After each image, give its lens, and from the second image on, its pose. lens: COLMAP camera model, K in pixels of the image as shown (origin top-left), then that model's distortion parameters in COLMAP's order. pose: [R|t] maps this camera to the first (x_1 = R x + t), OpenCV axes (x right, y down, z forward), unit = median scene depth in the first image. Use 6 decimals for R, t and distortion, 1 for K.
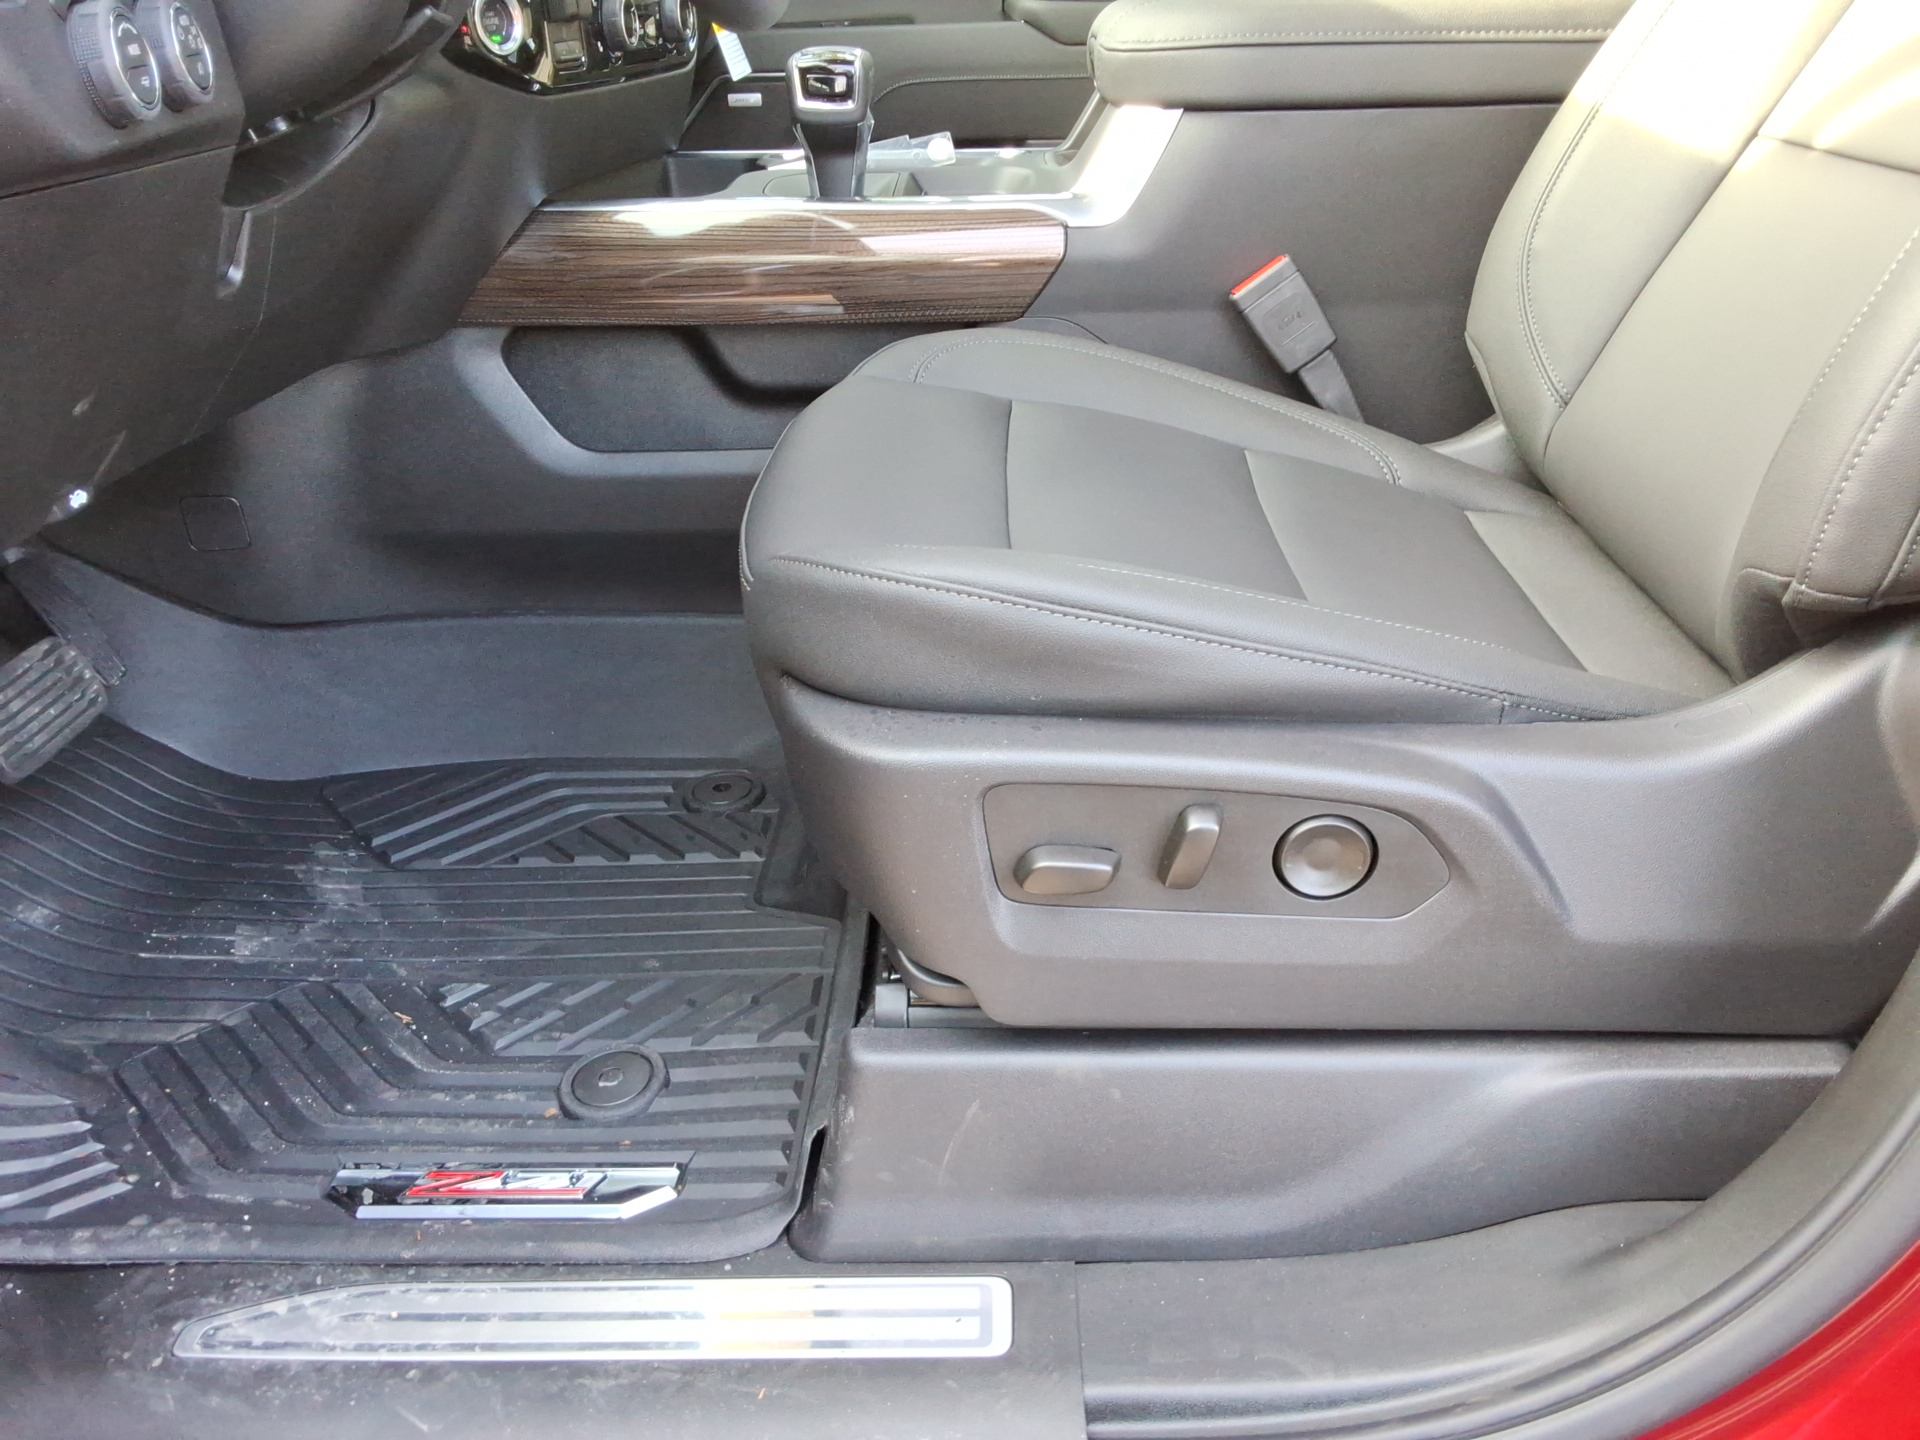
lens RADIAL K [[1538.1, 0, 957.5], [0, 1538.1, 707.3], [0, 0, 1]] dist [0.118618, -0.189014]
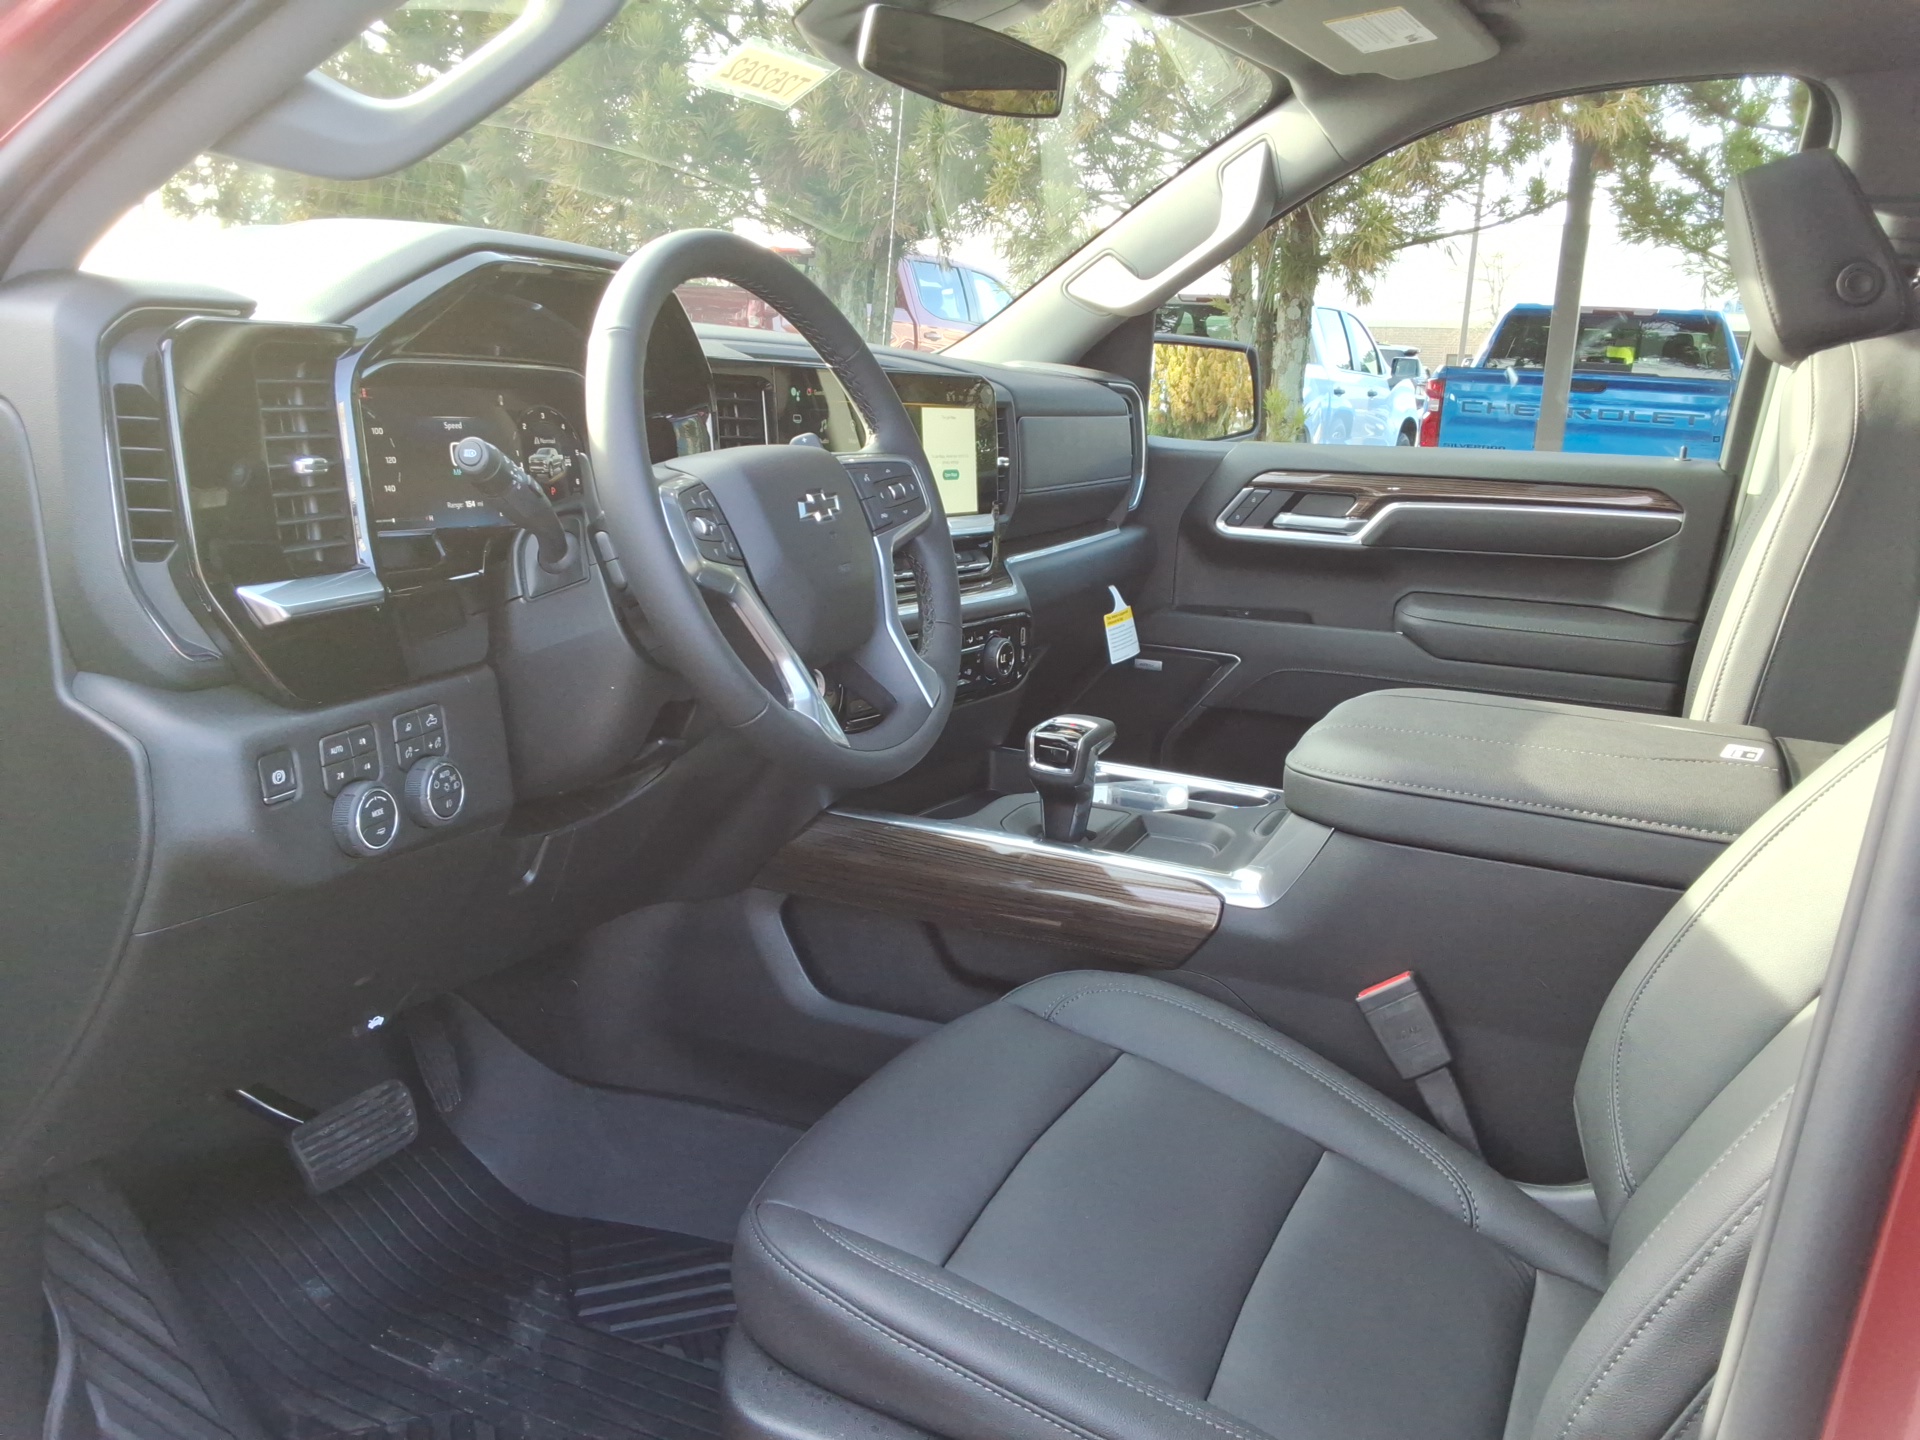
lens RADIAL K [[1538.1, 0, 980.1], [0, 1538.1, 701.4], [0, 0, 1]] dist [0.118618, -0.189014]
pose [[0.919366, 0.142592, -0.366652, 0.310308], [-0.227360, 0.953177, -0.199403, -0.189849], [0.321051, 0.266686, 0.908738, -0.134572]]
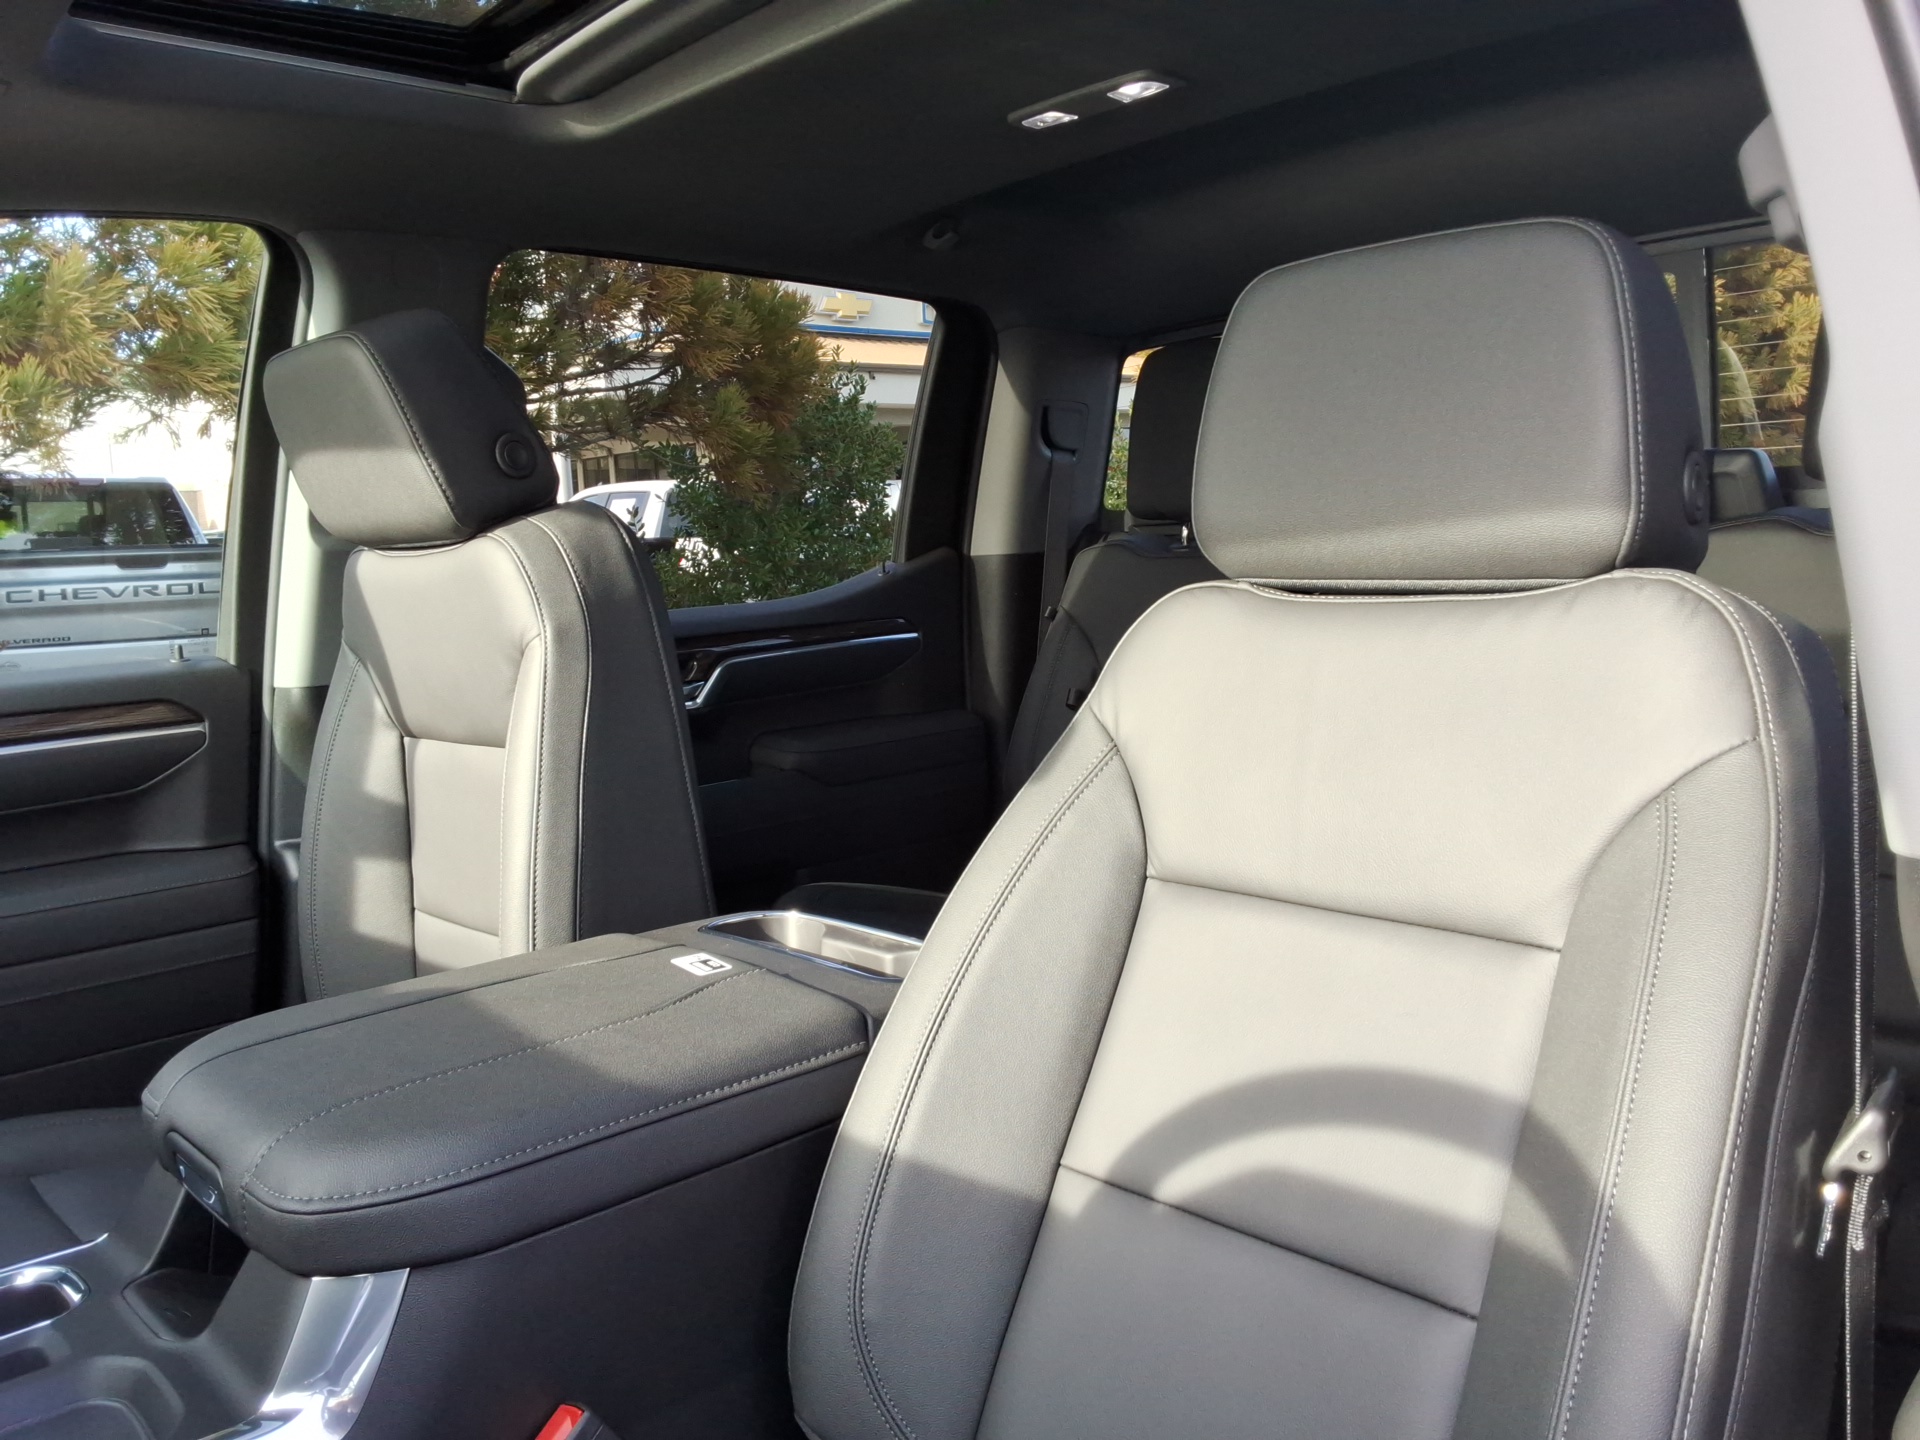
lens RADIAL K [[1538.1, 0, 962.7], [0, 1538.1, 723.5], [0, 0, 1]] dist [0.118618, -0.189014]
pose [[0.722215, -0.092167, 0.685501, -0.153859], [0.325128, 0.920000, -0.218845, -0.377427], [-0.610490, 0.380928, 0.694403, 0.226270]]
